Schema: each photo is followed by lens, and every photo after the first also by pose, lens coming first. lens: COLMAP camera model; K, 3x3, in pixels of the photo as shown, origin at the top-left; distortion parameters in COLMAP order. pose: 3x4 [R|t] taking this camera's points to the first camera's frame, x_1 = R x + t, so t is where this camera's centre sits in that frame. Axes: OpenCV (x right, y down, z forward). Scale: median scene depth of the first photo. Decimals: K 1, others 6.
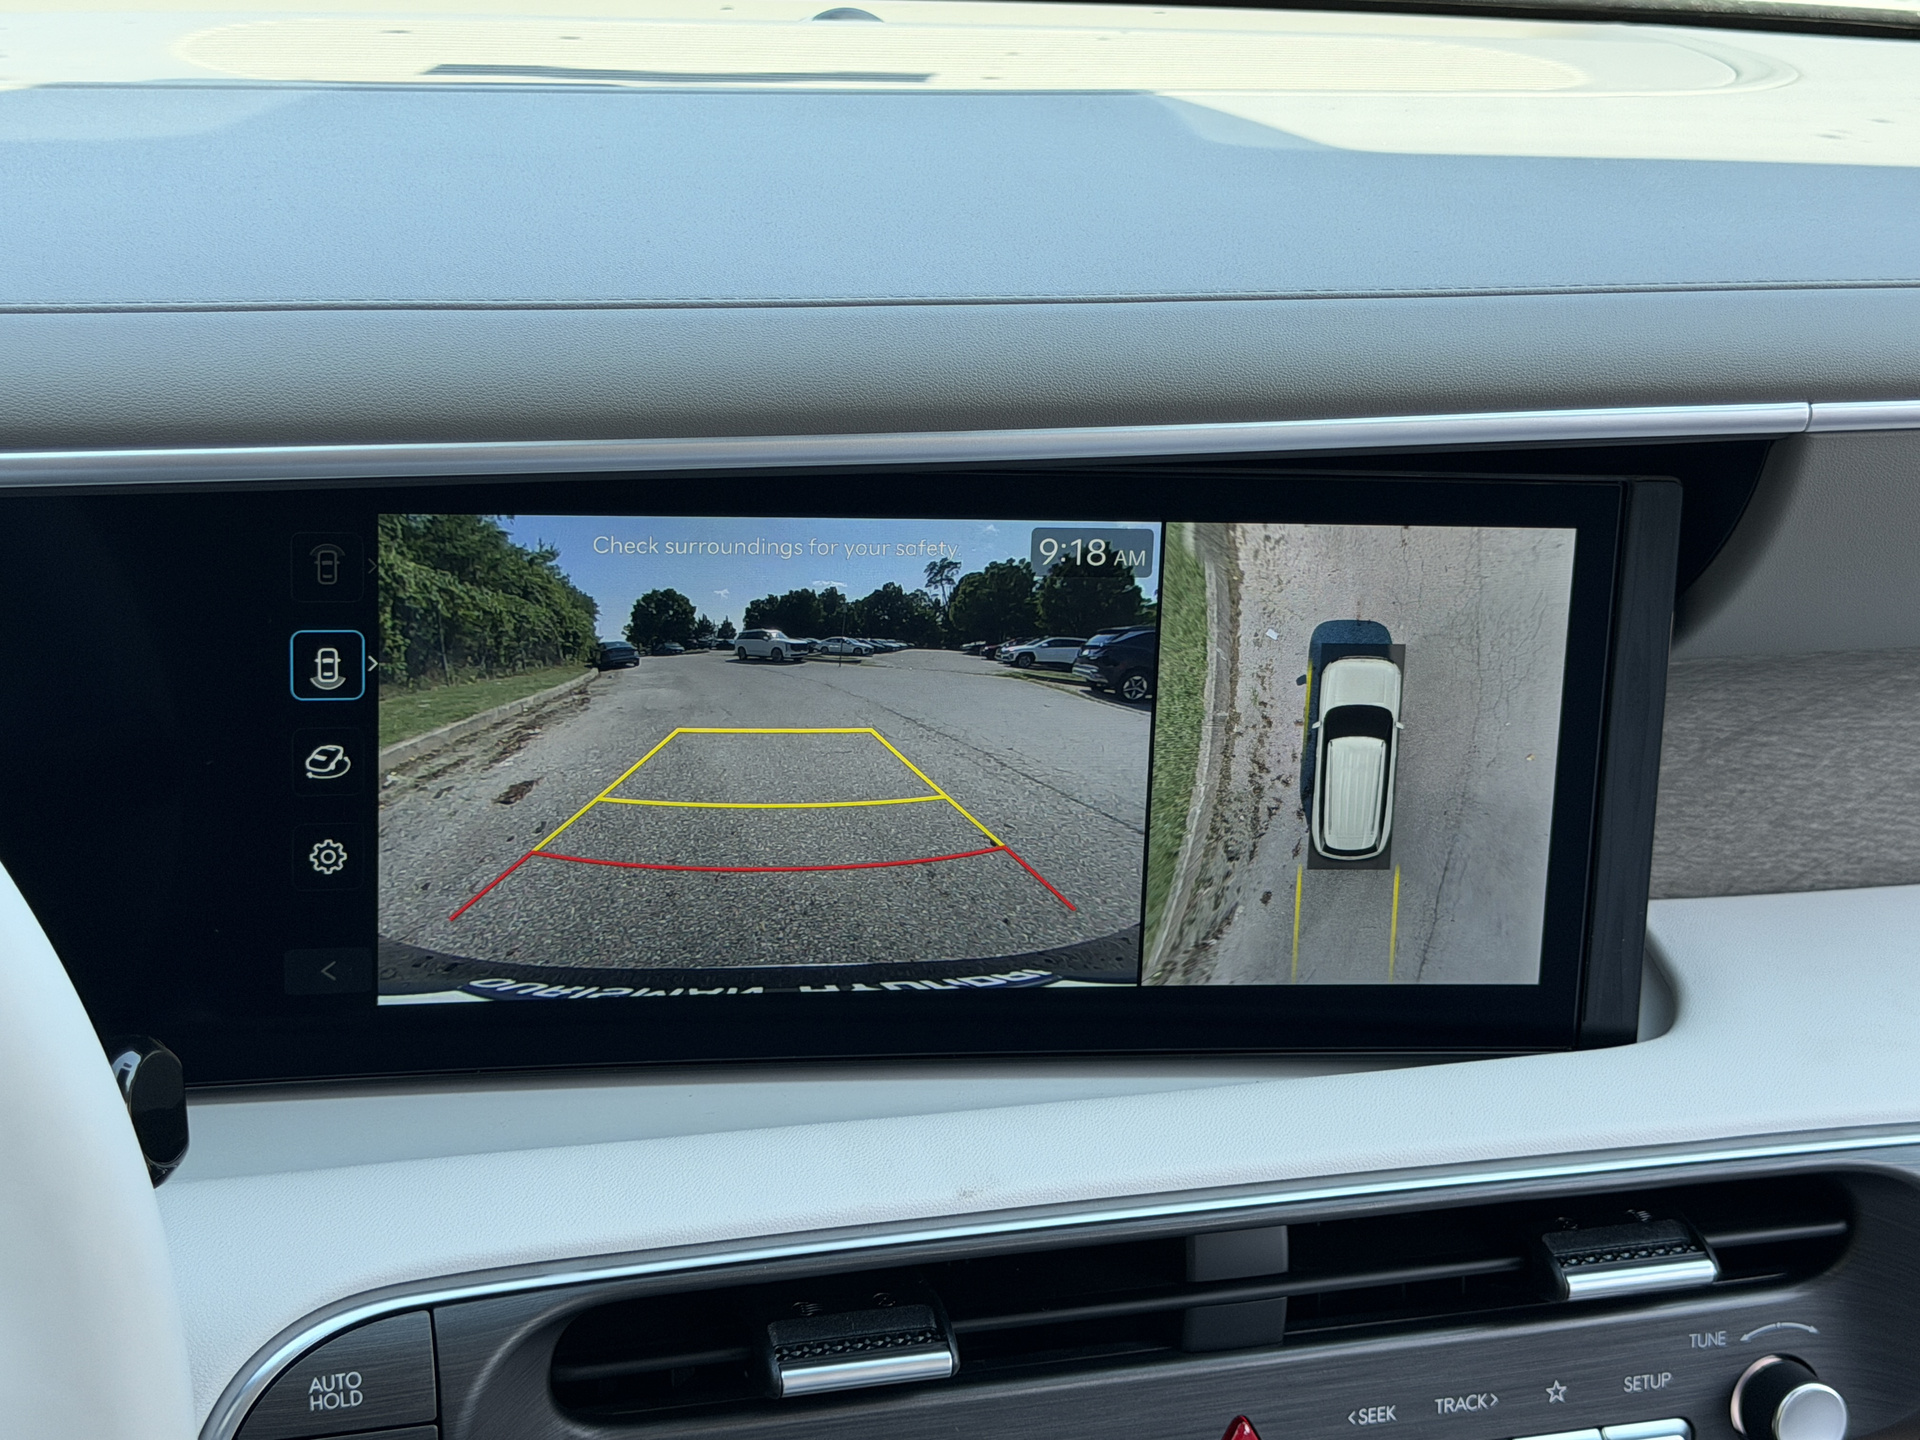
lens RADIAL K [[3046.5, 0, 982.0], [0, 3046.5, 702.8], [0, 0, 1]] dist [0.122366, 0.008903]
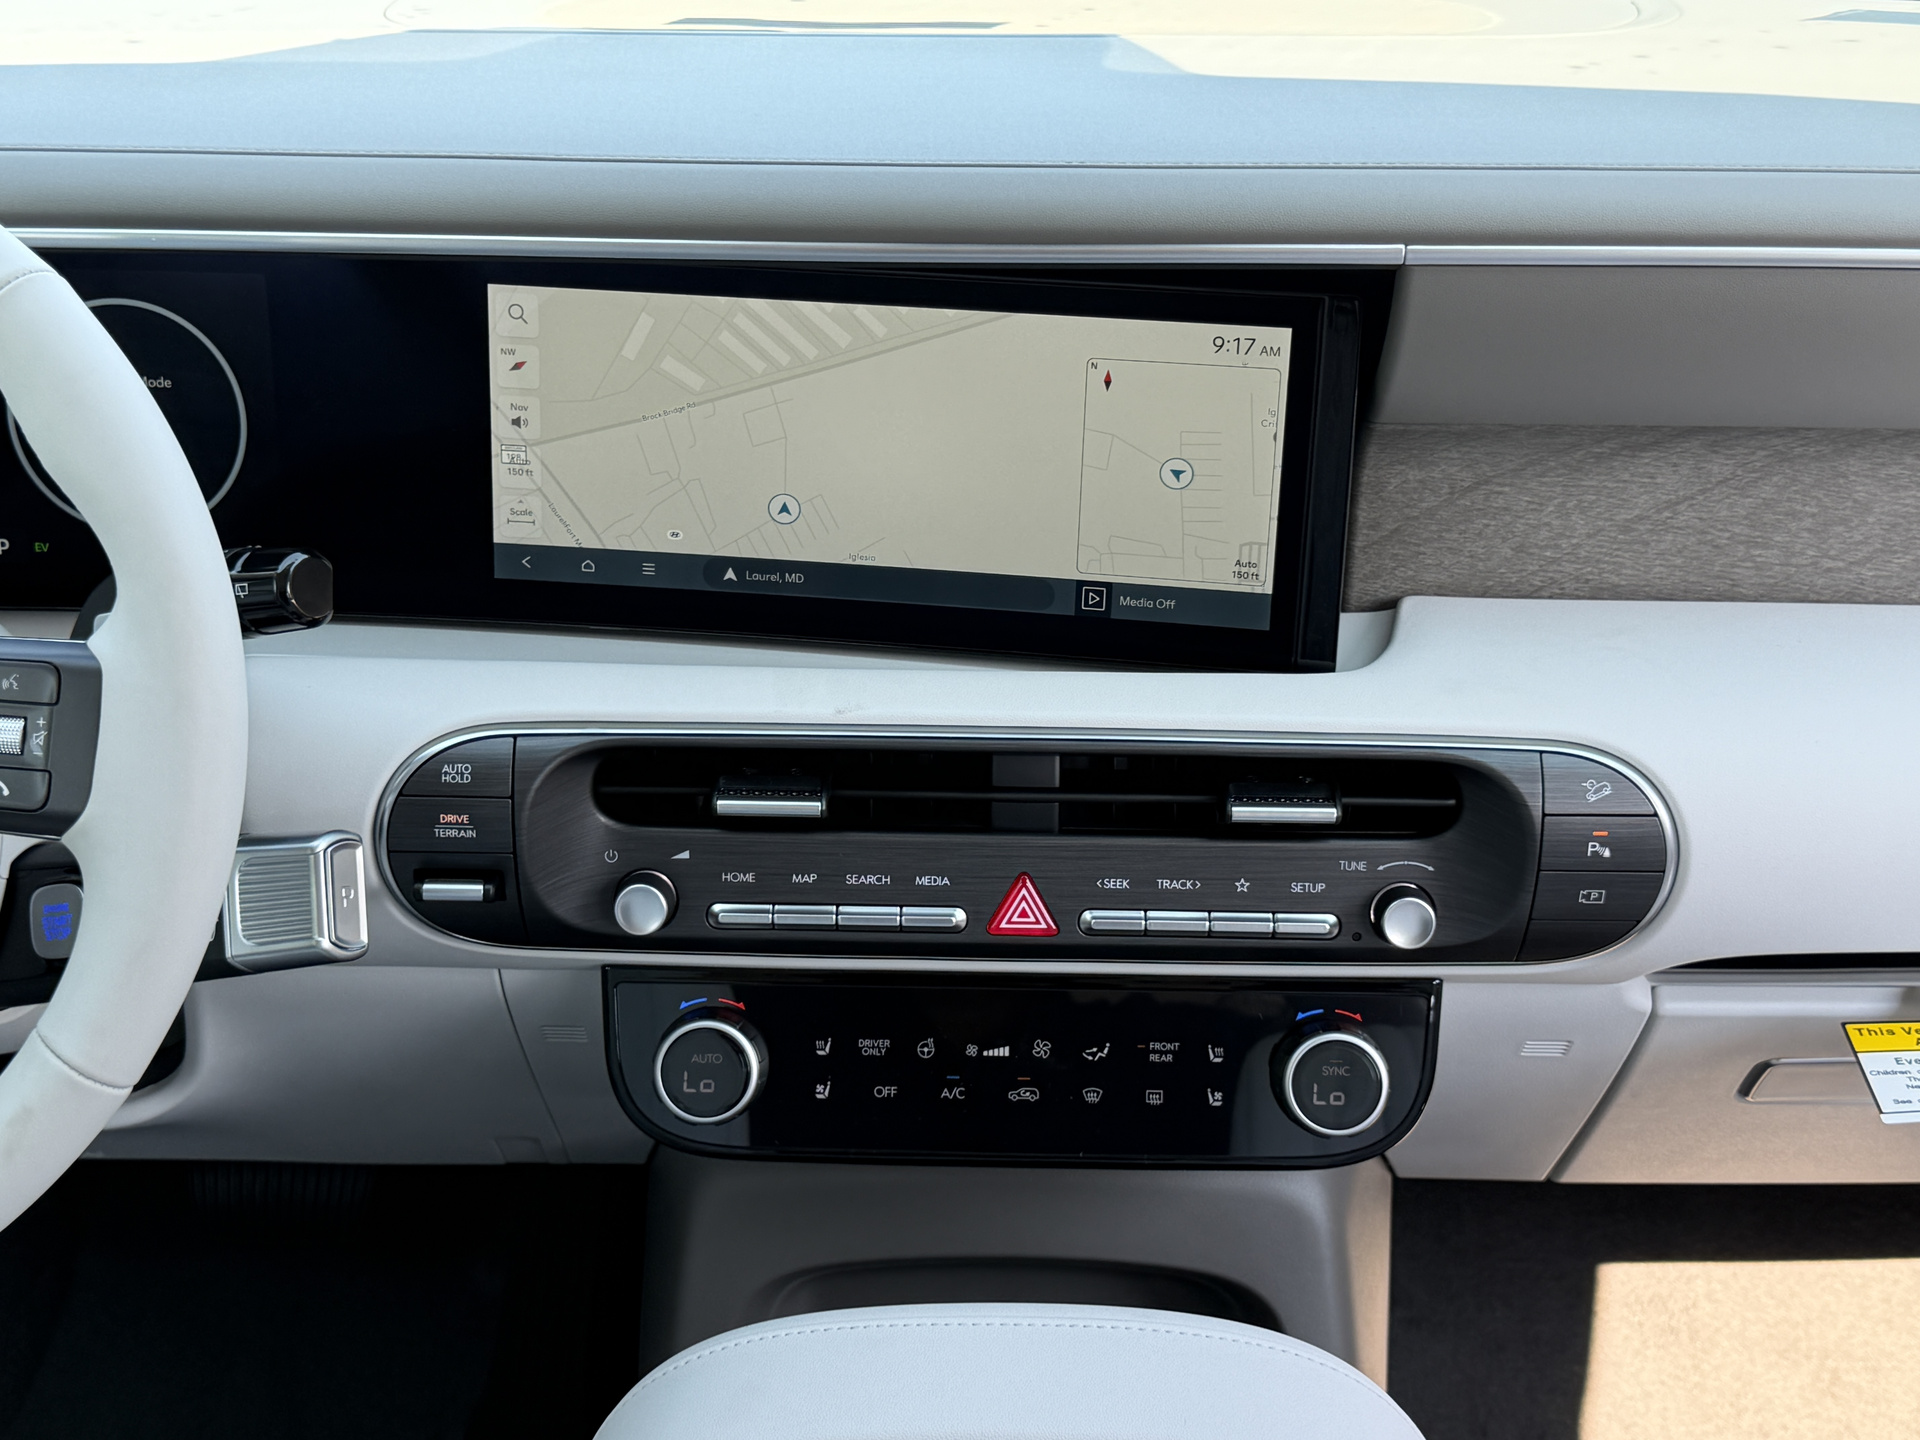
lens RADIAL K [[2549.0, 0, 952.3], [0, 2549.0, 728.9], [0, 0, 1]] dist [0.174475, -0.380205]
pose [[0.948055, 0.083764, -0.306882, 0.445875], [-0.063873, 0.995187, 0.074315, 0.058142], [0.311630, -0.050854, 0.948842, -0.280298]]
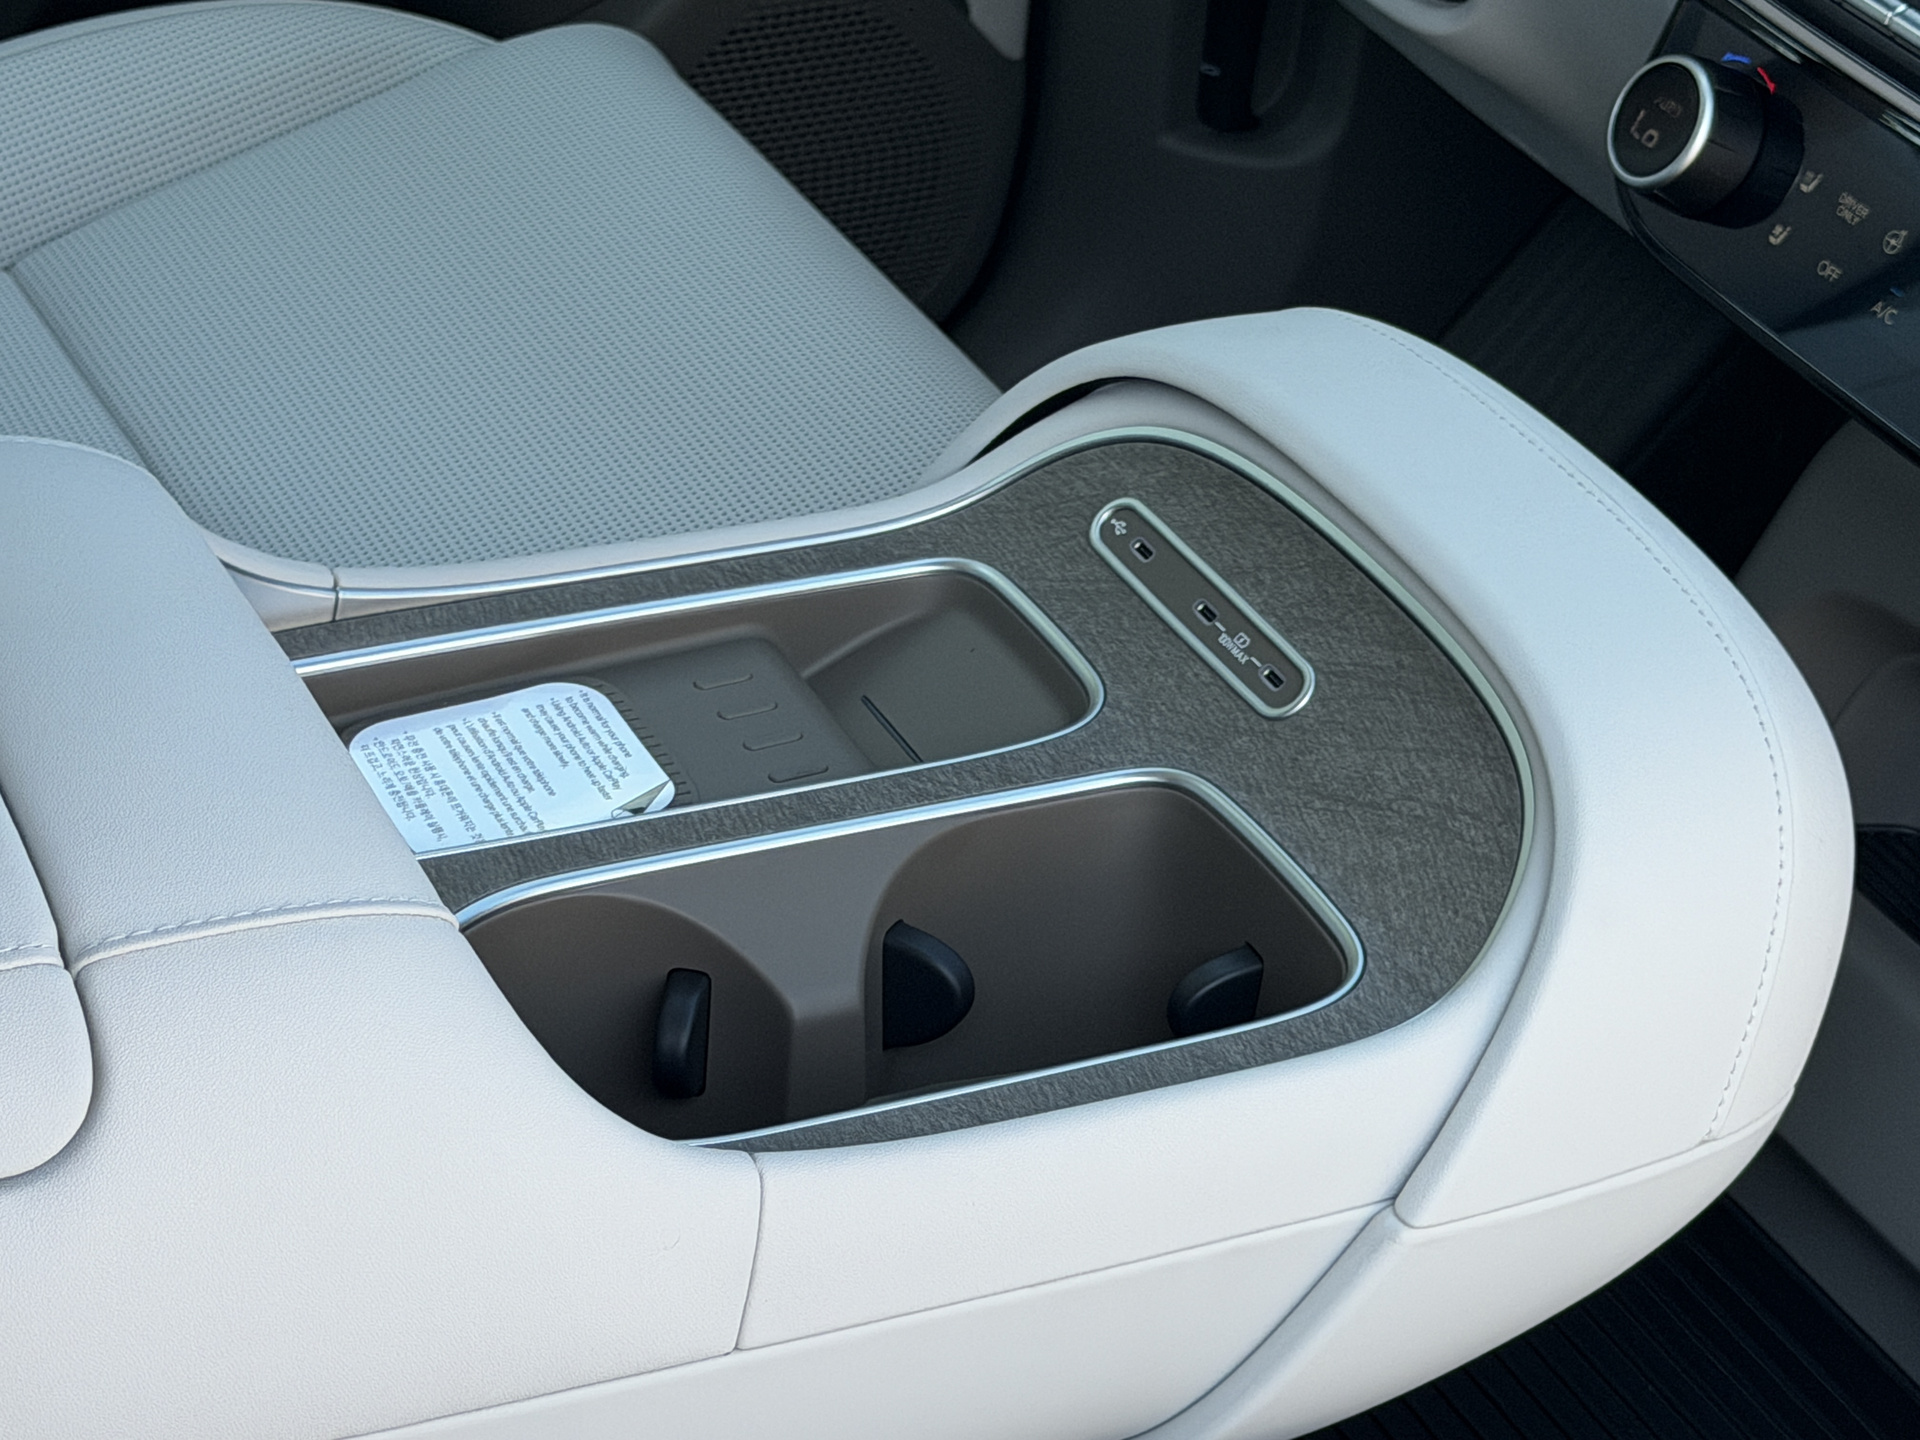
lens RADIAL K [[4631.1, 0, 960.0], [0, 4631.1, 720.0], [0, 0, 1]] dist [0.150257, 0.386896]
pose [[0.149976, 0.459452, -0.875449, 1.609443], [-0.426498, 0.828905, 0.361961, -0.008514], [0.891968, 0.319092, 0.320272, 0.179895]]
